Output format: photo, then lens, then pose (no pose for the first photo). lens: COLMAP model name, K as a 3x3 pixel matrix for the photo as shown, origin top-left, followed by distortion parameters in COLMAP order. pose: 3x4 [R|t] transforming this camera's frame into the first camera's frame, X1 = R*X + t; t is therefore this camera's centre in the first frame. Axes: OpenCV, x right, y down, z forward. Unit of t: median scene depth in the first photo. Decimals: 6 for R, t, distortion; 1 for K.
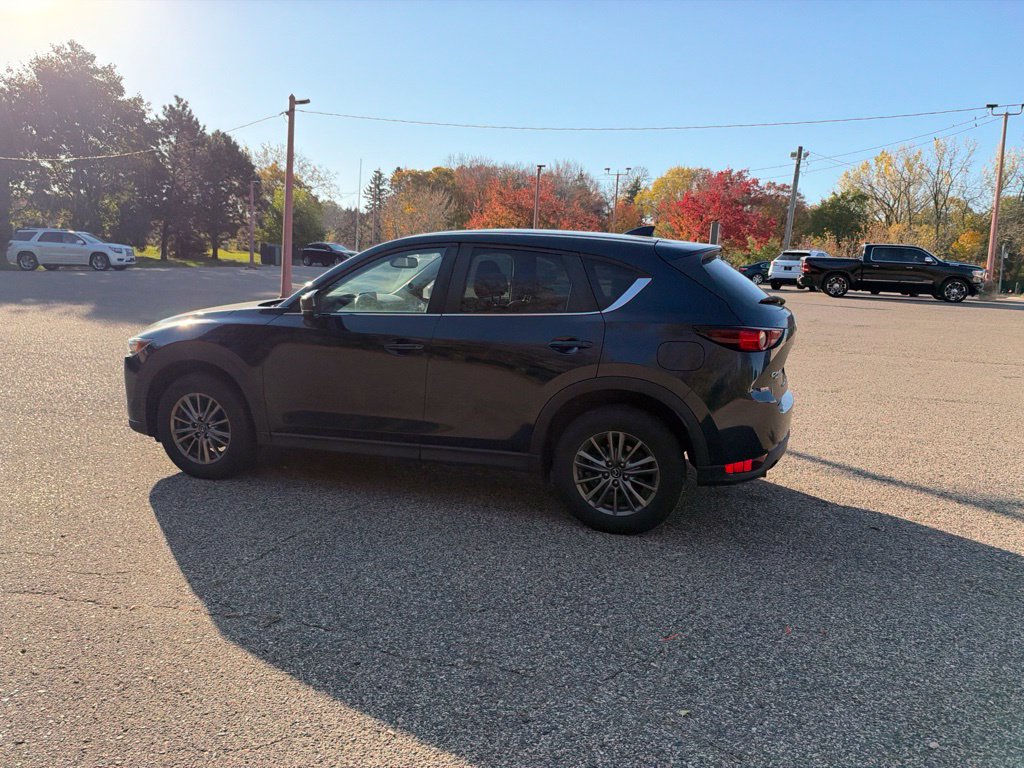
lens RADIAL K [[735.0, 0, 515.8], [0, 735.0, 398.4], [0, 0, 1]] dist [-0.000695, -0.015545]
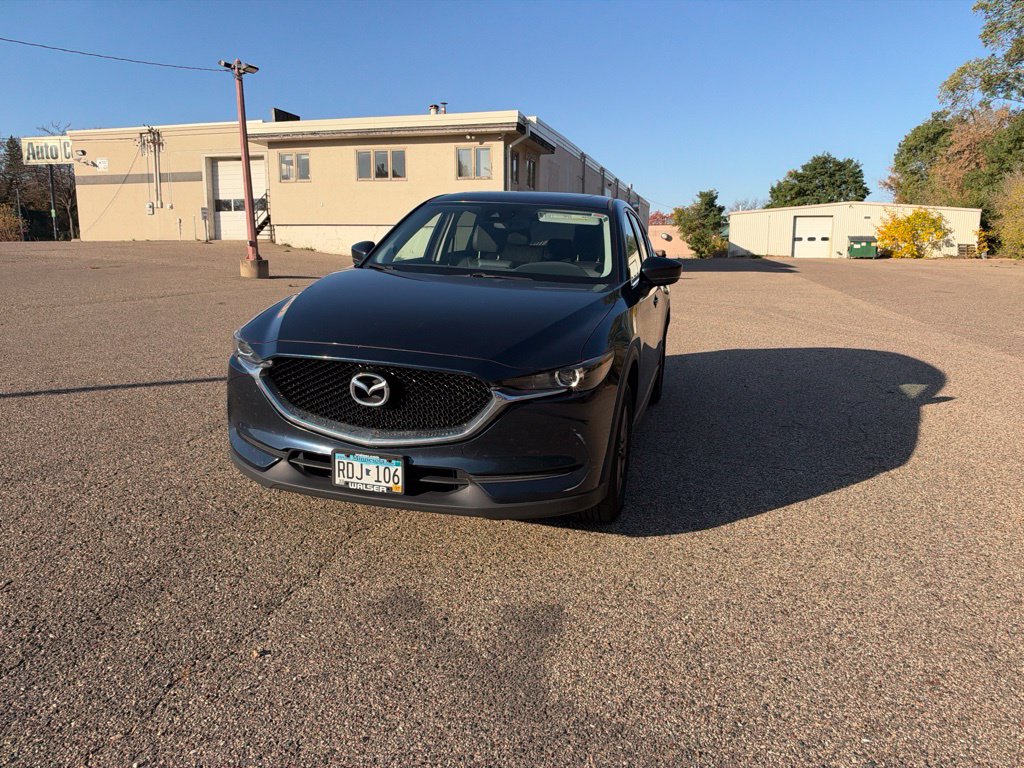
lens RADIAL K [[737.3, 0, 517.6], [0, 737.3, 380.8], [0, 0, 1]] dist [0.001703, -0.016535]
pose [[-0.046638, -0.223953, 0.973483, -0.209709], [0.155215, 0.961082, 0.228536, -0.040166], [-0.986779, 0.161758, -0.010062, 0.201075]]
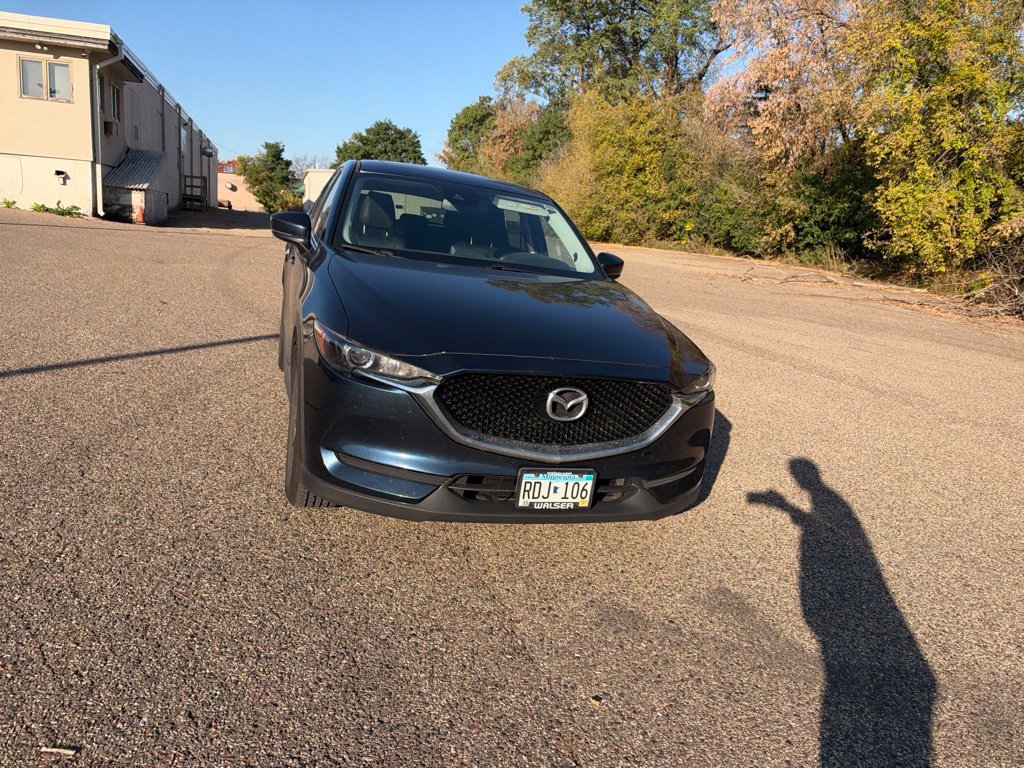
lens RADIAL K [[738.6, 0, 518.7], [0, 738.6, 388.3], [0, 0, 1]] dist [0.010257, -0.021796]
pose [[-0.577811, -0.268851, 0.770619, -0.177548], [0.023585, 0.938294, 0.345033, -0.055134], [-0.815830, 0.217539, -0.535816, 0.282408]]
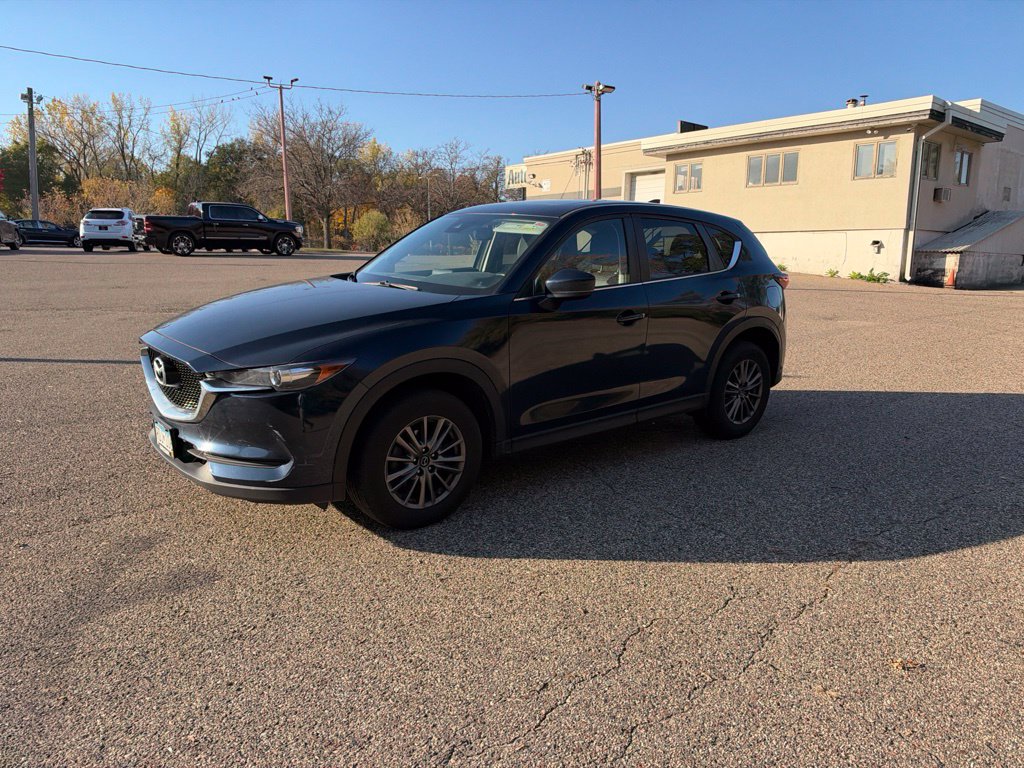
lens RADIAL K [[735.7, 0, 506.7], [0, 735.7, 397.6], [0, 0, 1]] dist [-0.006970, -0.006857]
pose [[0.541763, -0.204815, 0.815196, -0.180103], [0.158030, 0.977382, 0.140540, -0.021650], [-0.825542, 0.052686, 0.561876, 0.091949]]
